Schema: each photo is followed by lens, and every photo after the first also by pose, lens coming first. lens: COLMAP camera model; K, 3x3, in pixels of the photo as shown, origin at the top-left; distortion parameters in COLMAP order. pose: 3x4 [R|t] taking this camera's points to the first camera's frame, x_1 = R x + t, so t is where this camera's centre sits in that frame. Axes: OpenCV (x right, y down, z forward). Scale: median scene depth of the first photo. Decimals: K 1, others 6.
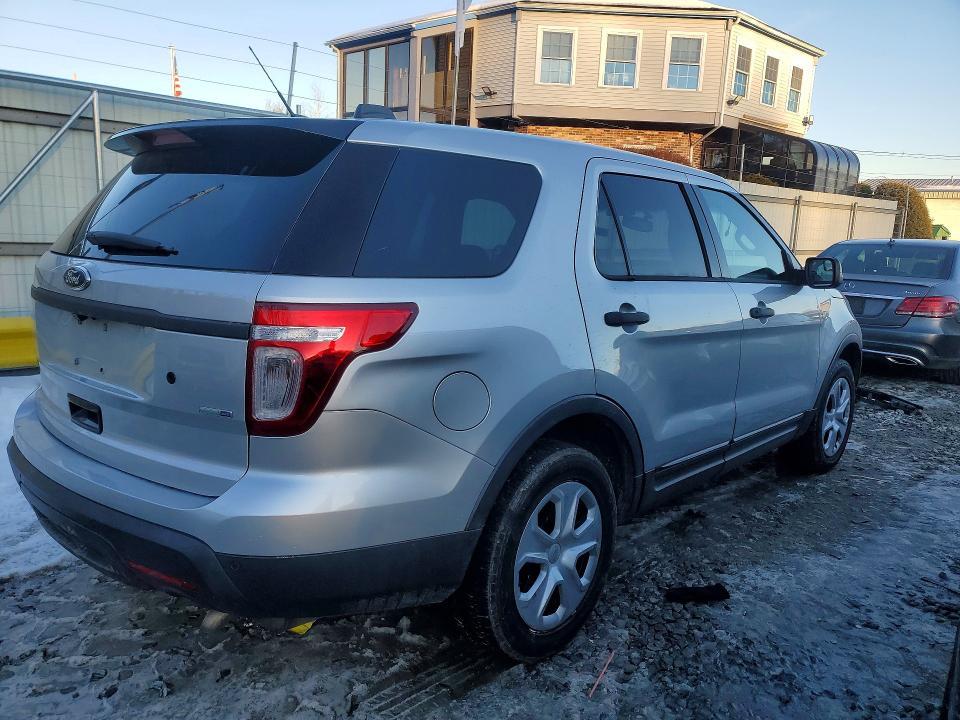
lens RADIAL K [[768.8, 0, 455.2], [0, 768.8, 361.1], [0, 0, 1]] dist [0.030441, 0.000785]
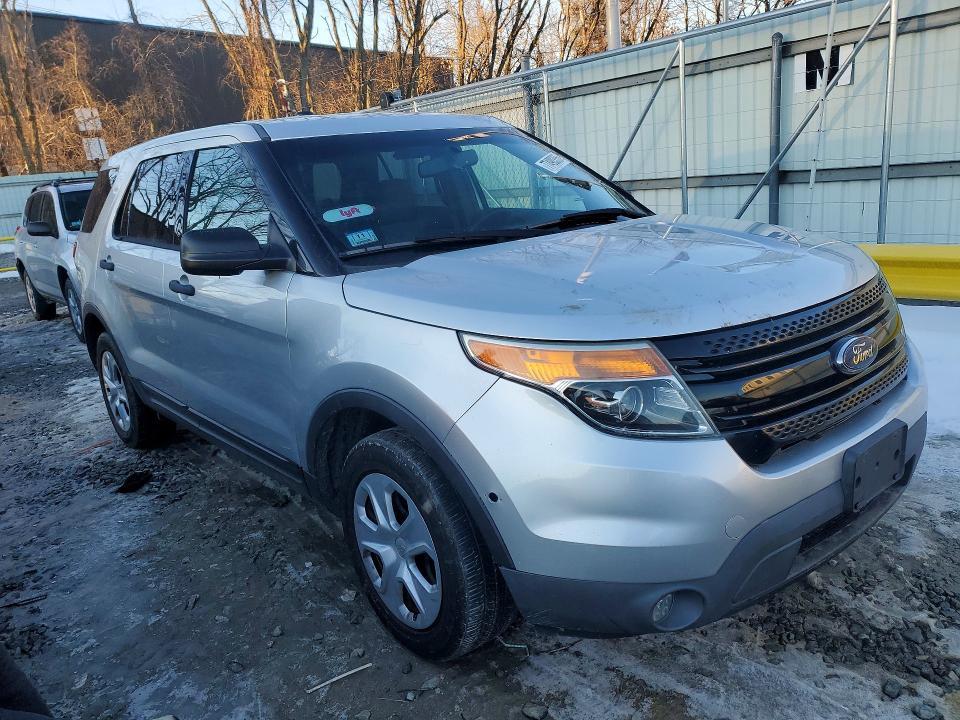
lens RADIAL K [[796.4, 0, 480.0], [0, 796.4, 360.0], [0, 0, 1]] dist [-0.003192, 0.003758]
pose [[-0.154555, 0.207542, -0.965939, 0.109184], [-0.088525, 0.970846, 0.222761, -0.018090], [0.984010, 0.119939, -0.131677, 0.128071]]
